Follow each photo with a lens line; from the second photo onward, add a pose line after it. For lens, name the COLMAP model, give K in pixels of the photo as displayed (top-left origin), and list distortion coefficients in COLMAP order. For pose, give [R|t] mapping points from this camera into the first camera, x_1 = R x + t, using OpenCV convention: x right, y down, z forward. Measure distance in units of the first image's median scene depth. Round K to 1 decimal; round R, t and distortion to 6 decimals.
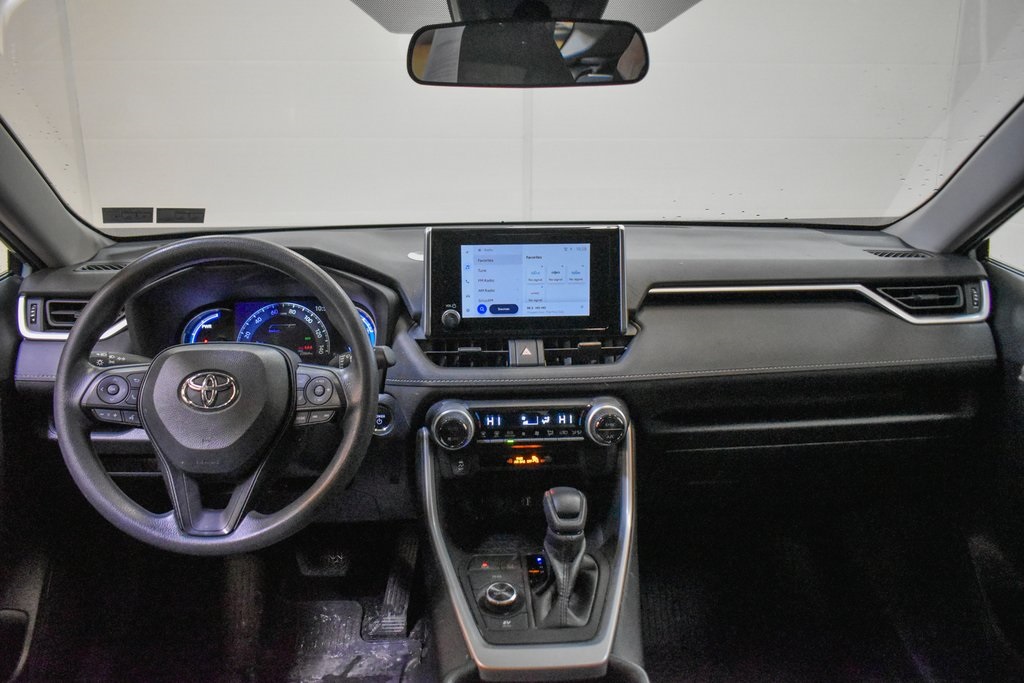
lens RADIAL K [[771.2, 0, 498.2], [0, 771.2, 340.0], [0, 0, 1]] dist [-0.010448, -0.008180]
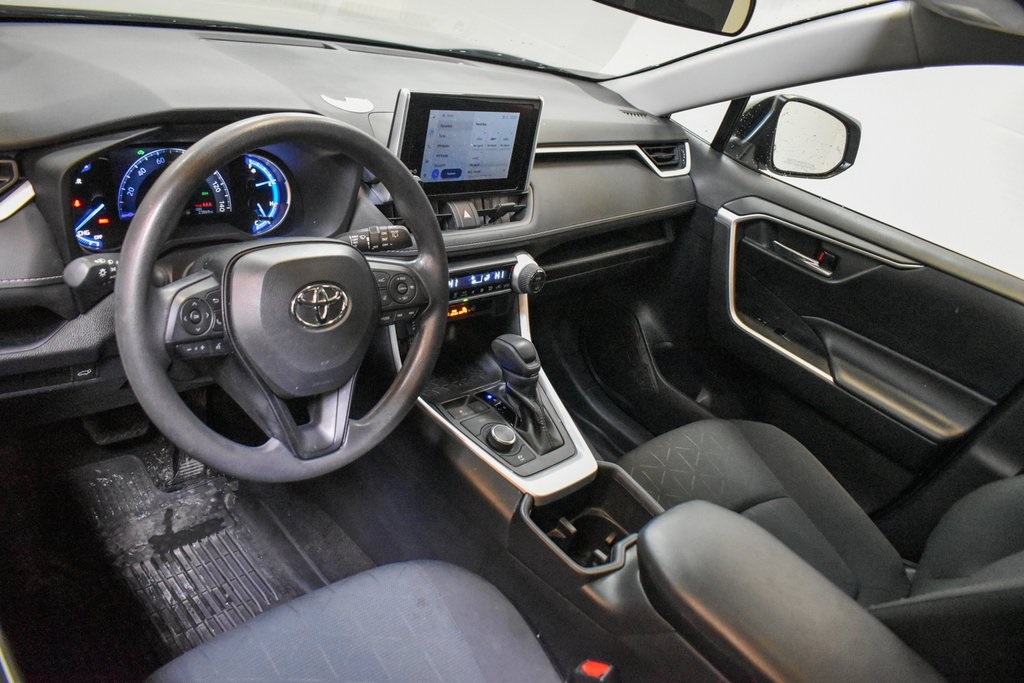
lens RADIAL K [[771.2, 0, 489.2], [0, 771.2, 328.4], [0, 0, 1]] dist [-0.010448, -0.008180]
pose [[0.728541, -0.142899, 0.669931, -0.676874], [-0.086630, 0.950925, 0.297046, -0.154196], [-0.679502, -0.274447, 0.680409, 0.210680]]
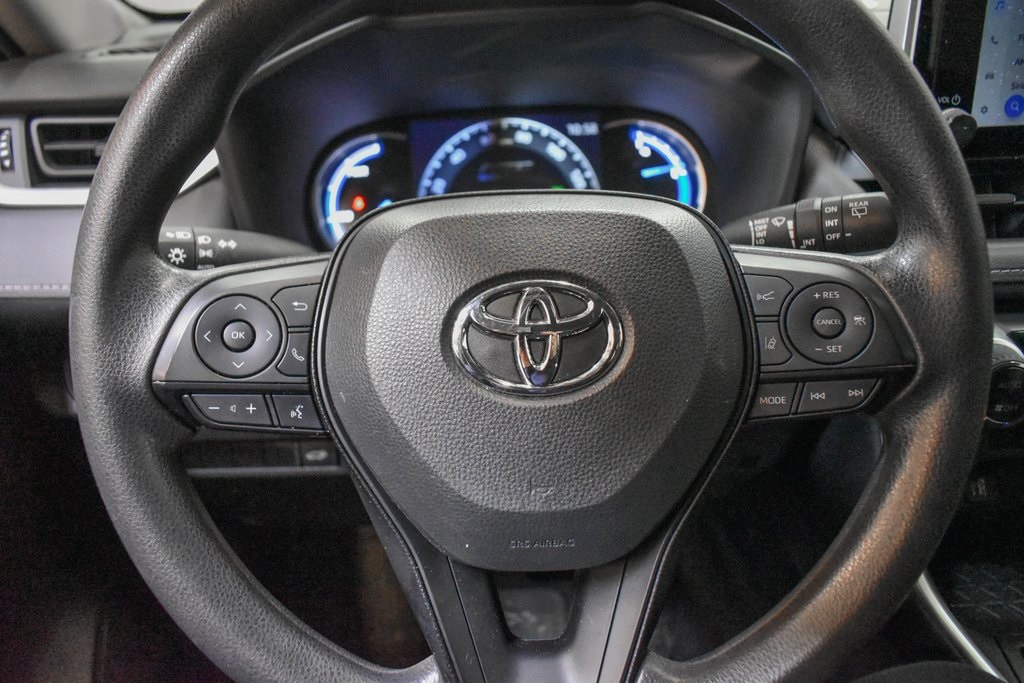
lens RADIAL K [[771.2, 0, 508.2], [0, 771.2, 336.4], [0, 0, 1]] dist [-0.010448, -0.008180]
pose [[0.999547, -0.028109, -0.010739, -0.311874], [0.029508, 0.985543, 0.166835, 0.008201], [0.005894, -0.167077, 0.985926, 0.545738]]
